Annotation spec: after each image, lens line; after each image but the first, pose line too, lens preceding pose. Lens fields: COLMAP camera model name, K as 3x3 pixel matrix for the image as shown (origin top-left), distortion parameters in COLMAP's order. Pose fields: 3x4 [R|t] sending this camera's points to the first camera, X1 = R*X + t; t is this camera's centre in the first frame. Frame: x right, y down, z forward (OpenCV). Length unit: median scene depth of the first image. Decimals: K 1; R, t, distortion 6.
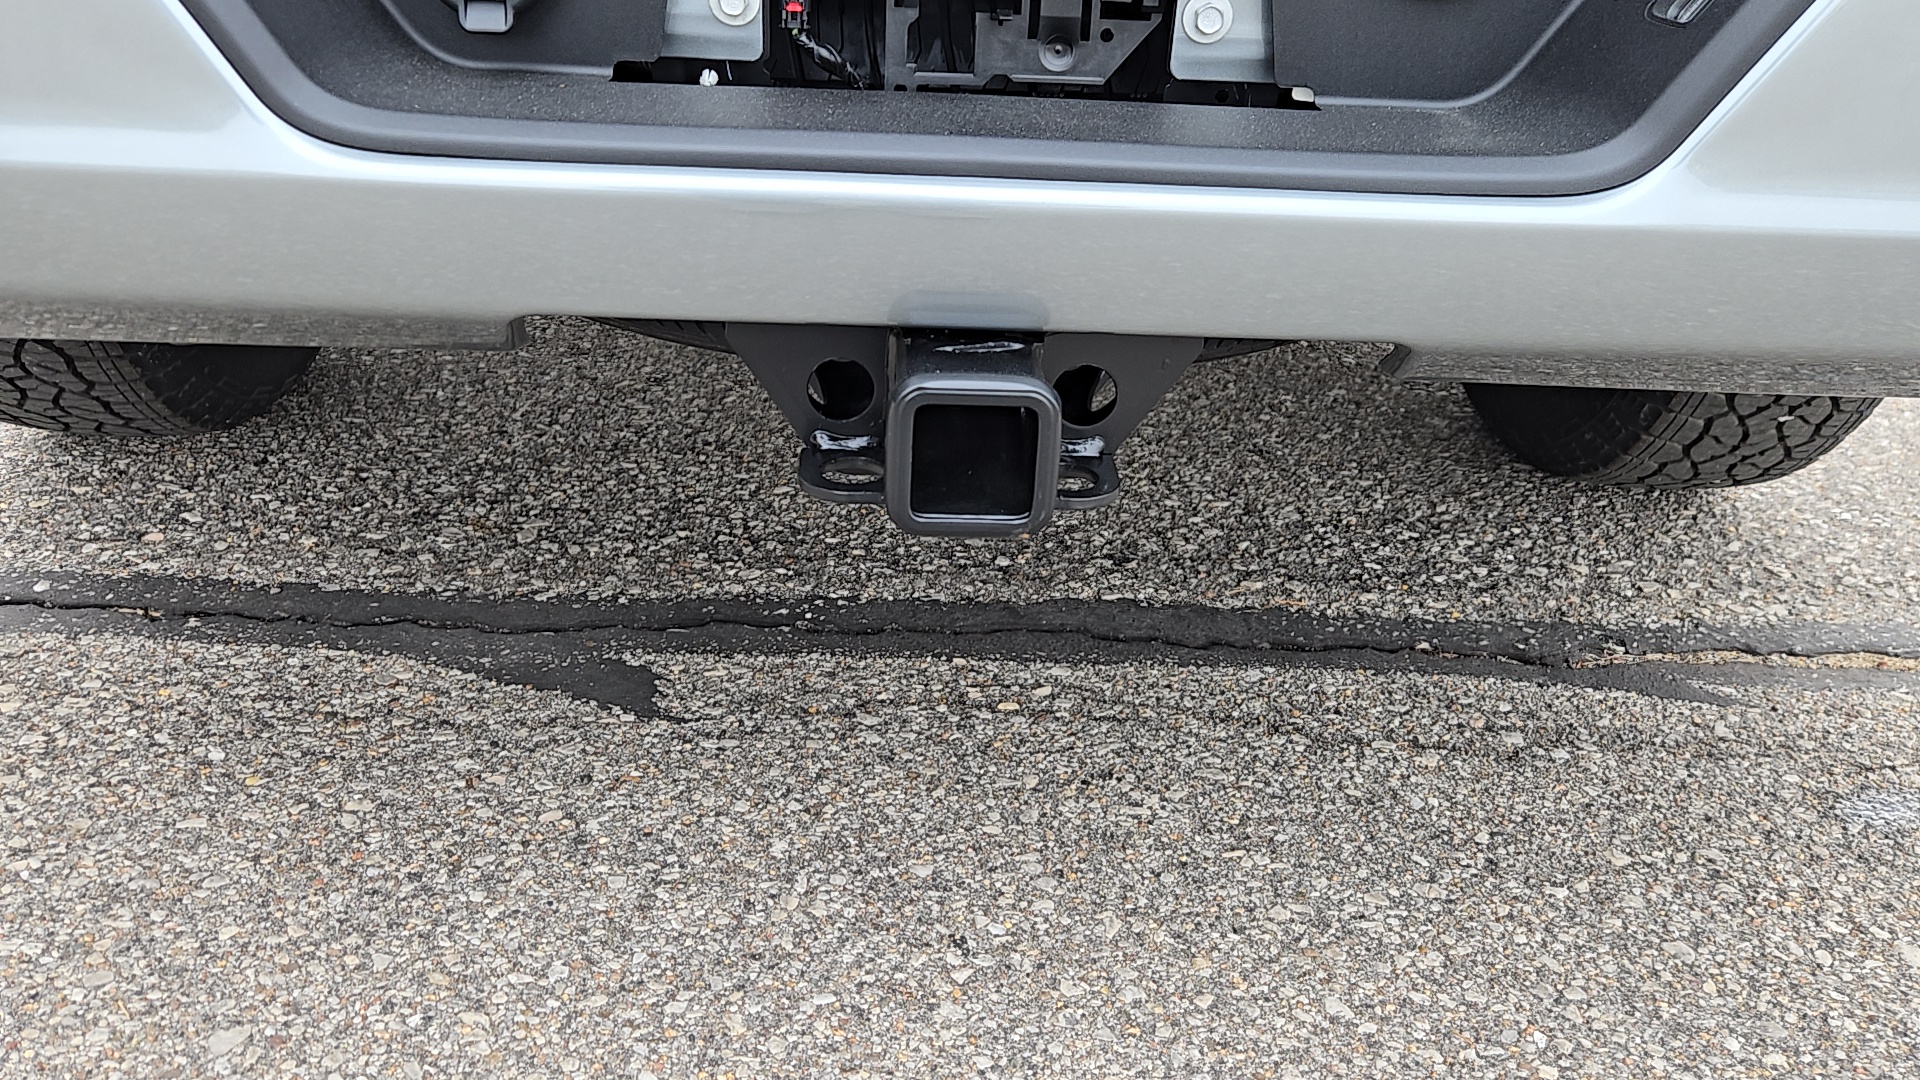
lens RADIAL K [[1588.2, 0, 958.8], [0, 1588.2, 532.8], [0, 0, 1]] dist [0.019030, -0.006240]
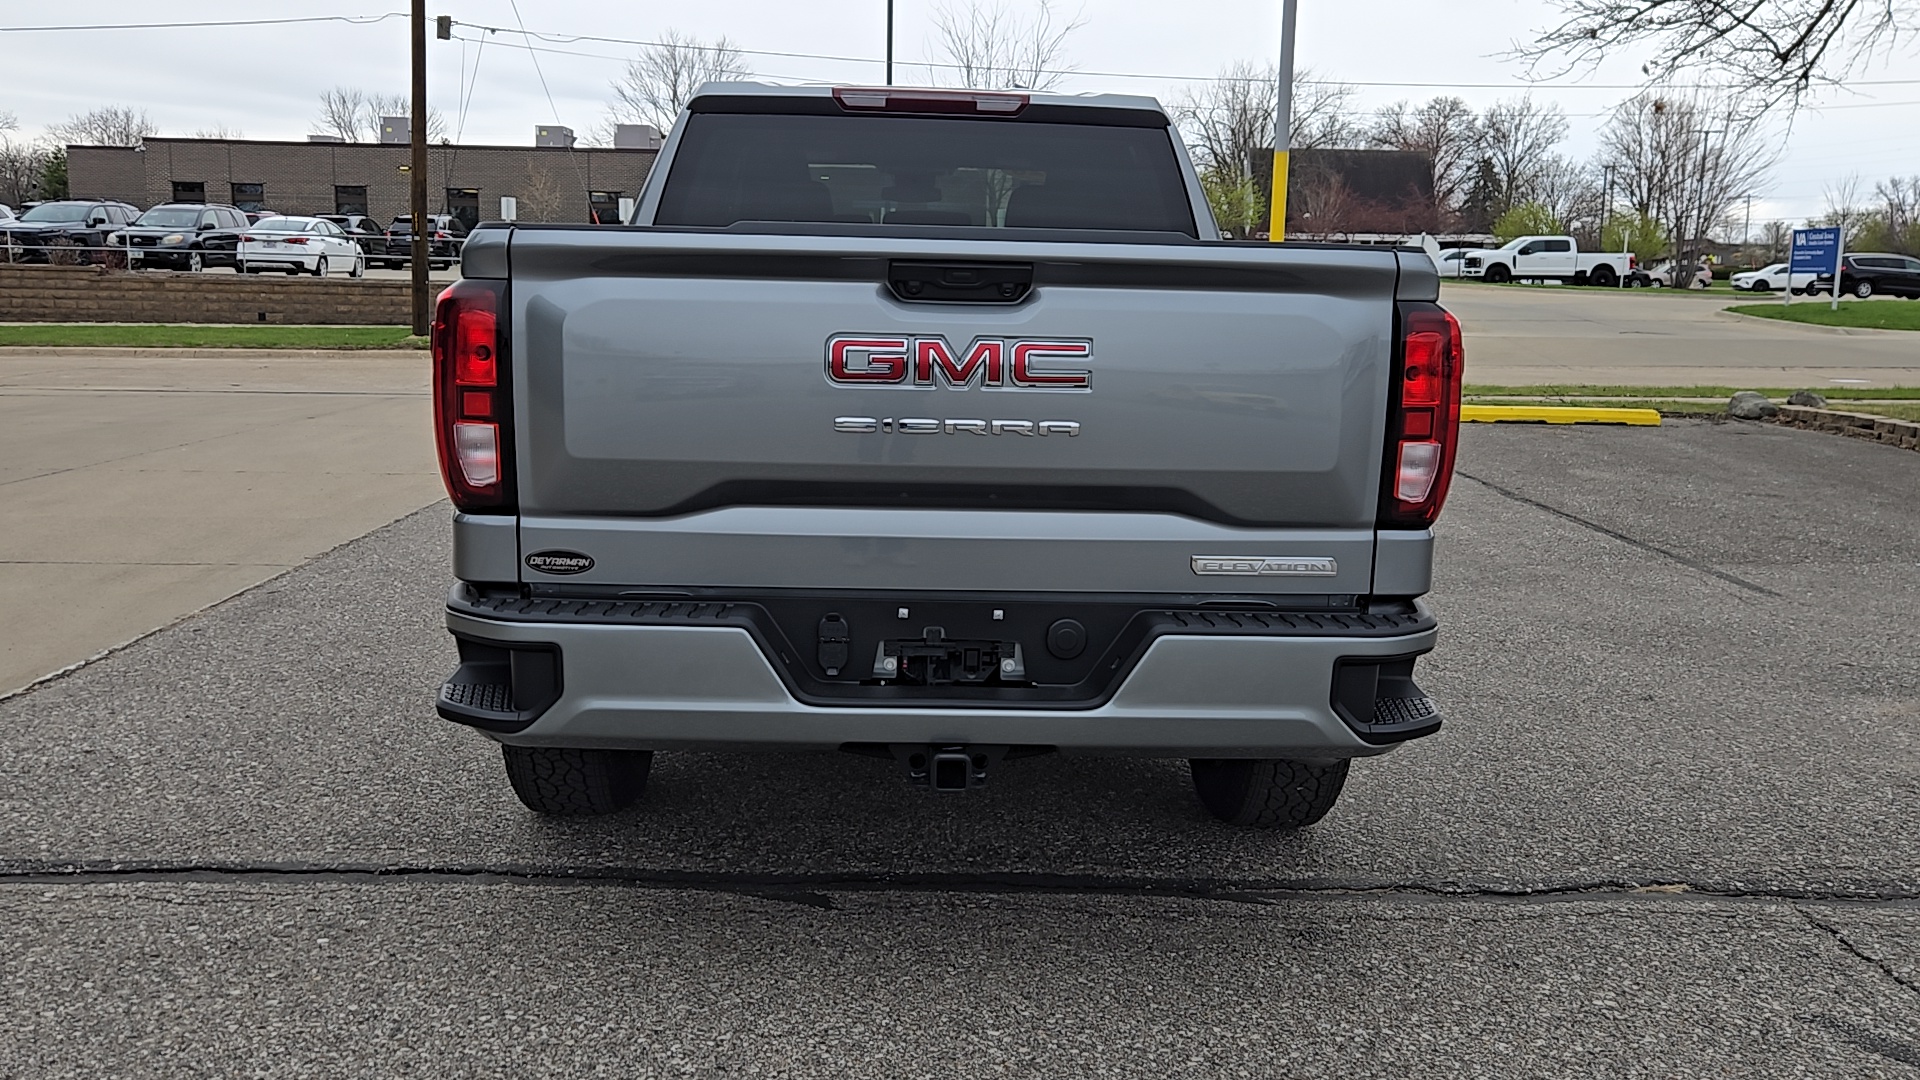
lens RADIAL K [[1588.2, 0, 958.8], [0, 1588.2, 532.8], [0, 0, 1]] dist [0.019030, -0.006240]
pose [[0.999792, -0.019437, 0.006202, 0.007311], [0.020400, 0.957119, -0.288977, 0.268474], [-0.000319, 0.289043, 0.957316, -1.550705]]
